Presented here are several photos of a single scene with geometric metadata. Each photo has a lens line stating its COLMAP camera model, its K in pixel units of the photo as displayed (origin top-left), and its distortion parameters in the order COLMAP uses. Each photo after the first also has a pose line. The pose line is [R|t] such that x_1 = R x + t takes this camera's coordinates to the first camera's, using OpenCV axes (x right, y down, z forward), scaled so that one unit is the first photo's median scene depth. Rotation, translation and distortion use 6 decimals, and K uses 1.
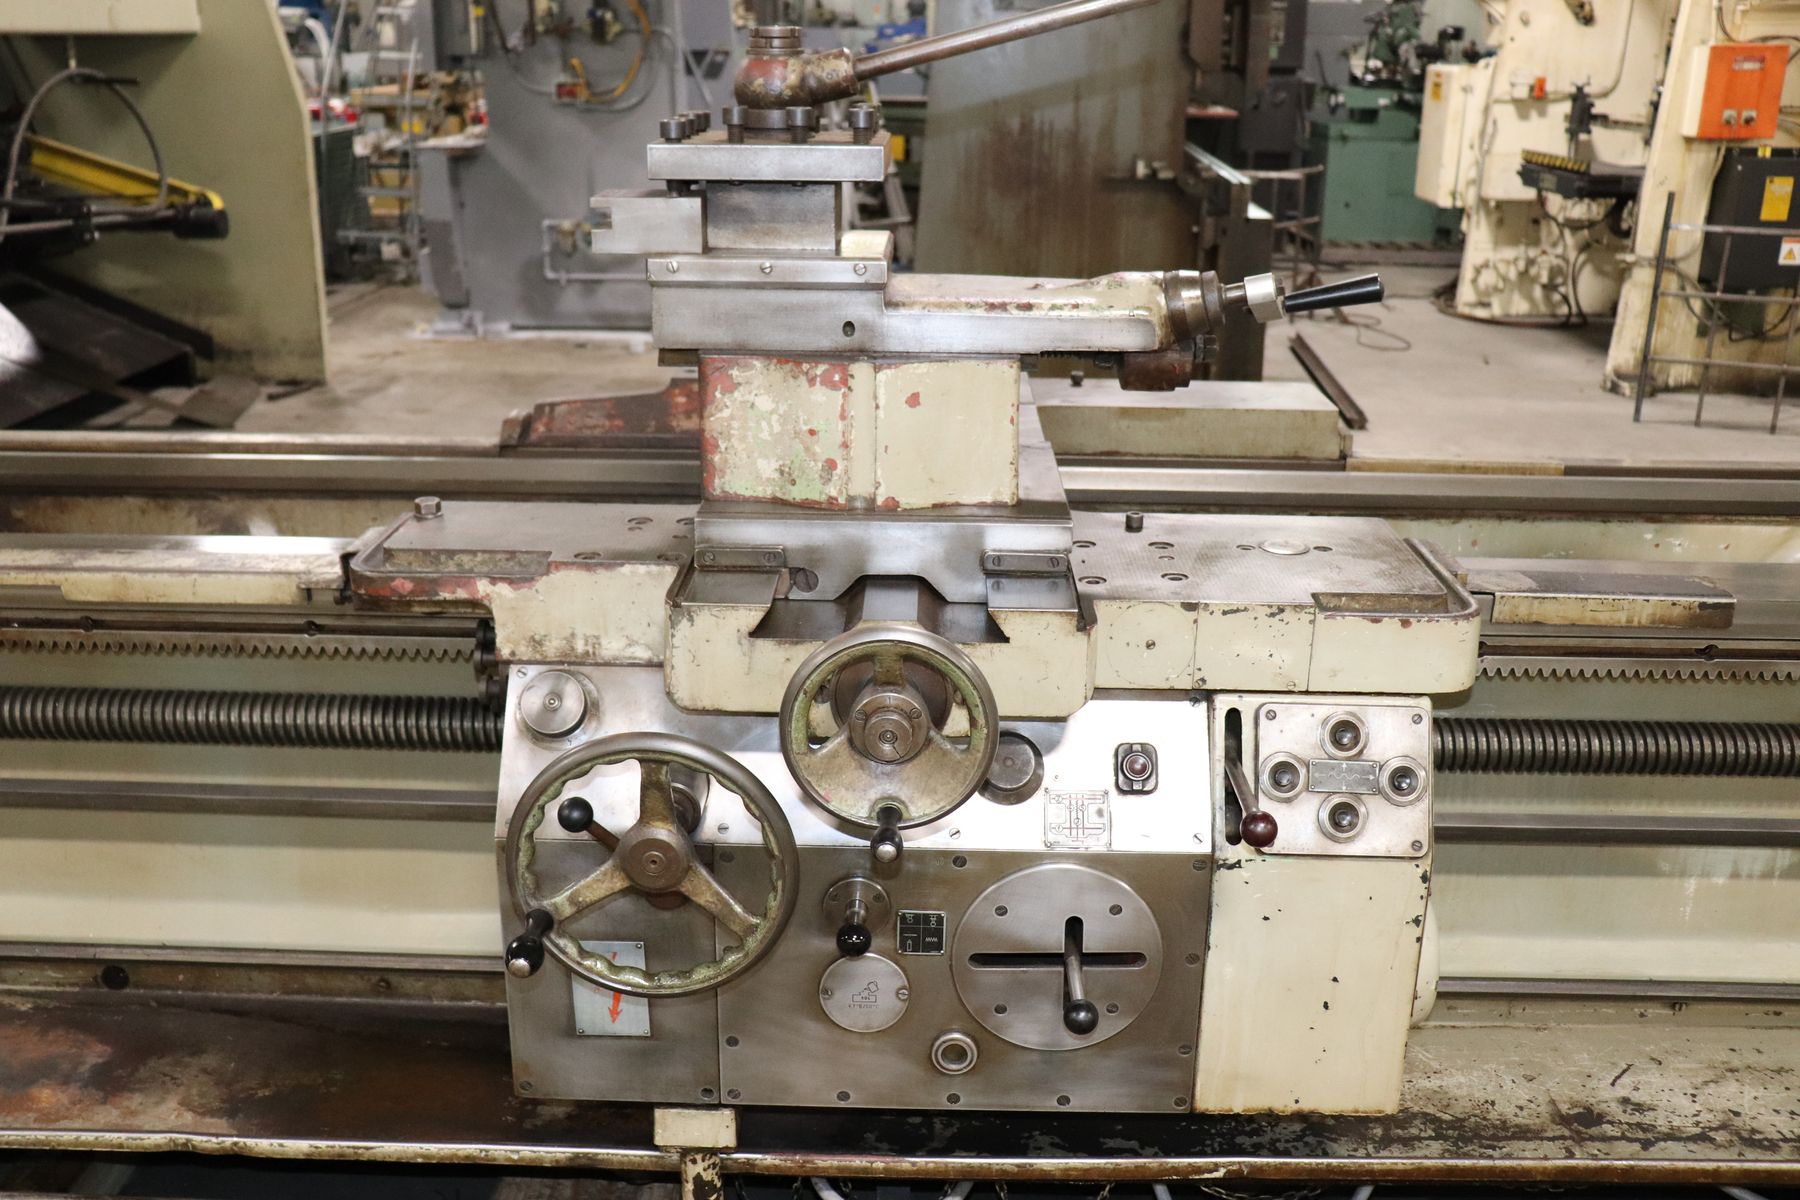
lens RADIAL K [[1724.1, 0, 892.4], [0, 1724.1, 593.3], [0, 0, 1]] dist [-0.042509, 0.000000]
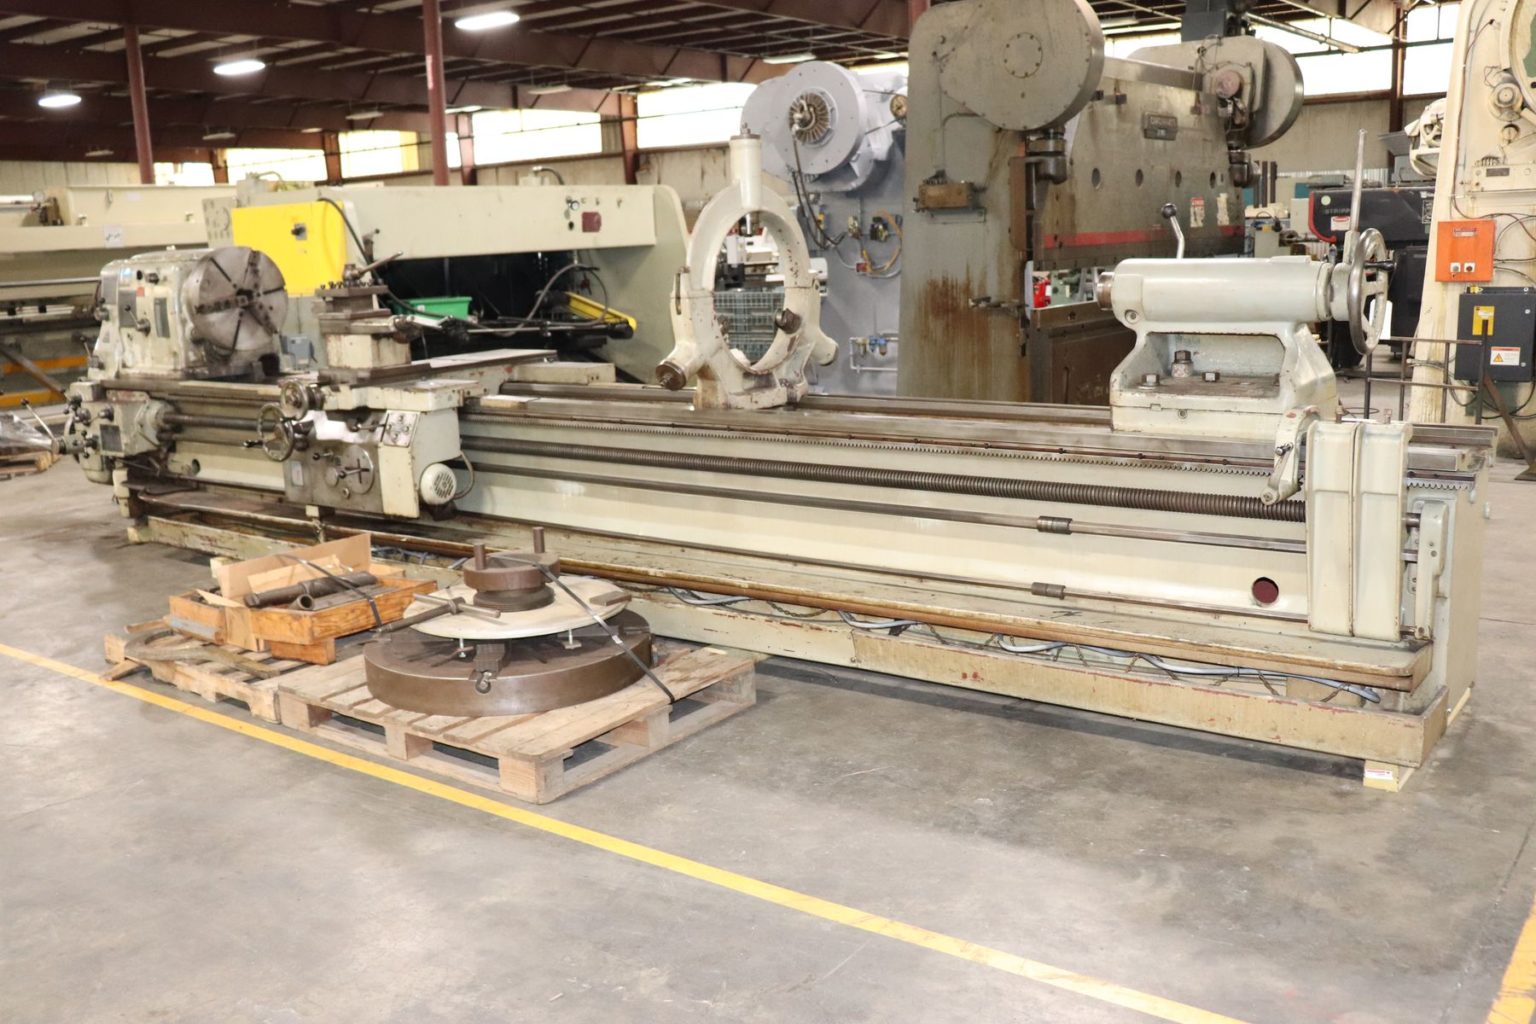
lens RADIAL K [[1453.2, 0, 769.2], [0, 1453.2, 509.5], [0, 0, 1]] dist [-0.089086, 0.000000]
pose [[0.821400, 0.068184, -0.566262, 3.009862], [-0.134121, 0.988079, -0.075576, 0.446615], [0.554358, 0.138025, 0.820753, -1.397727]]
